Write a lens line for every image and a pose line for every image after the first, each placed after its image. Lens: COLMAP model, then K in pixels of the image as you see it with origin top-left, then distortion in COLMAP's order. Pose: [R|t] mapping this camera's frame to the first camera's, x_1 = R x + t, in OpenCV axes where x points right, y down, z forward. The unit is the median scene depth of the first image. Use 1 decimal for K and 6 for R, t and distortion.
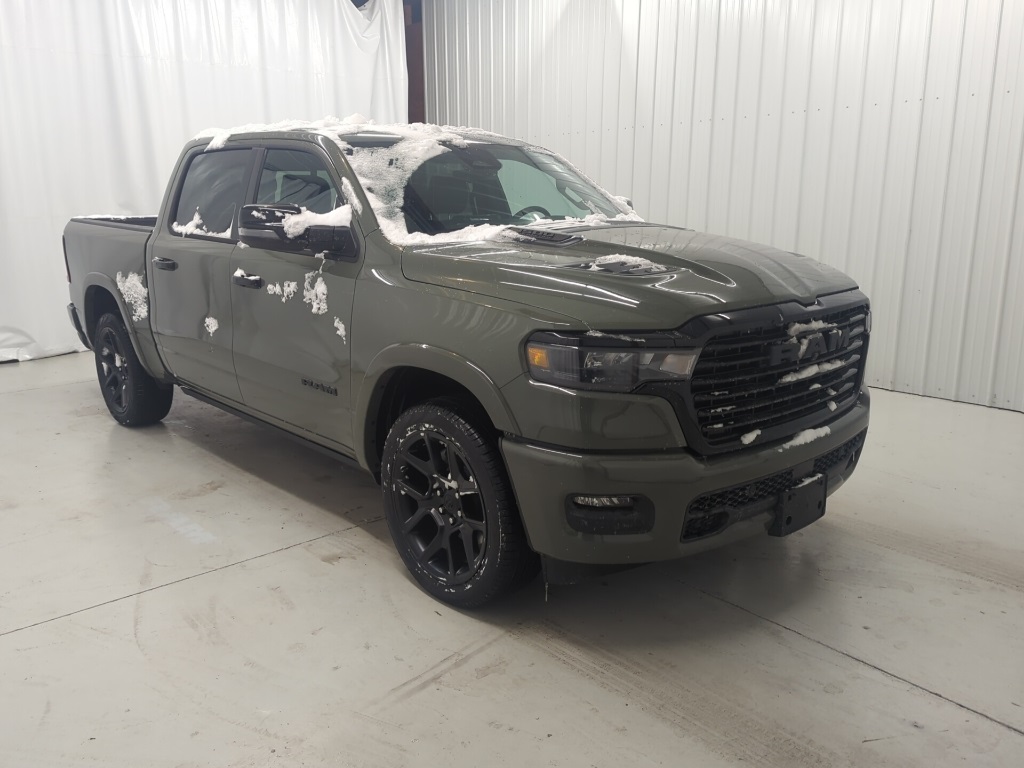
lens RADIAL K [[824.1, 0, 517.1], [0, 824.1, 385.8], [0, 0, 1]] dist [0.053330, -0.041929]
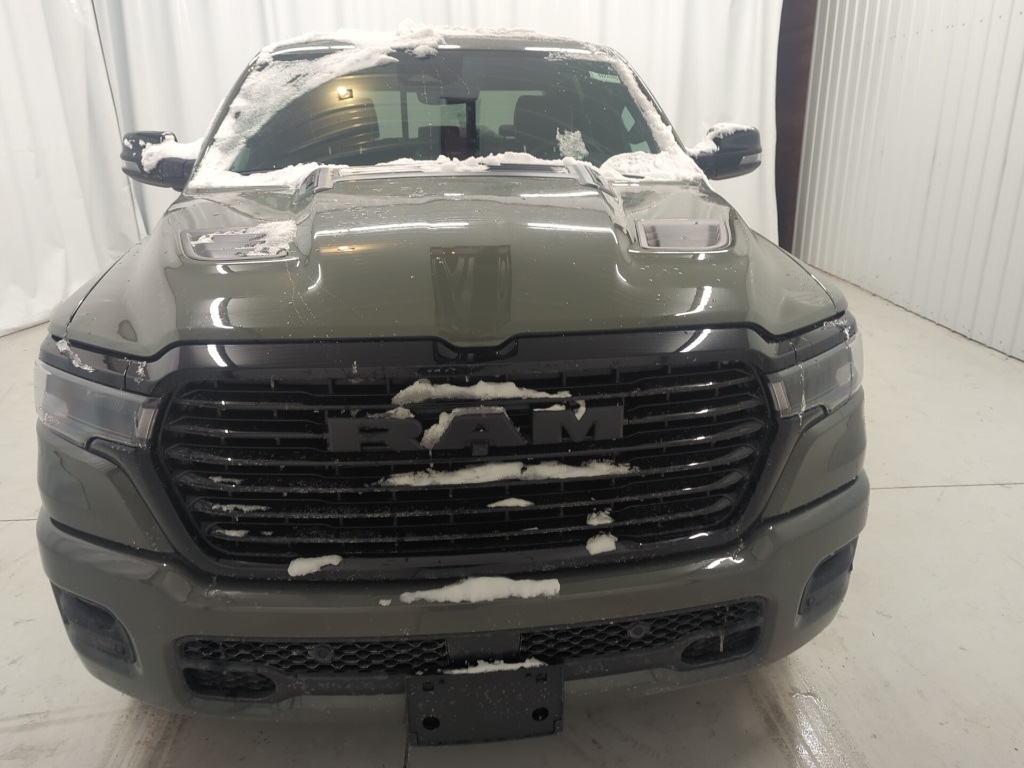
lens RADIAL K [[824.1, 0, 512.7], [0, 824.1, 381.7], [0, 0, 1]] dist [0.053330, -0.041929]
pose [[0.804738, 0.182595, -0.564850, 0.663014], [-0.134475, 0.982856, 0.126135, -0.145727], [0.578198, -0.025548, 0.815497, 0.595708]]
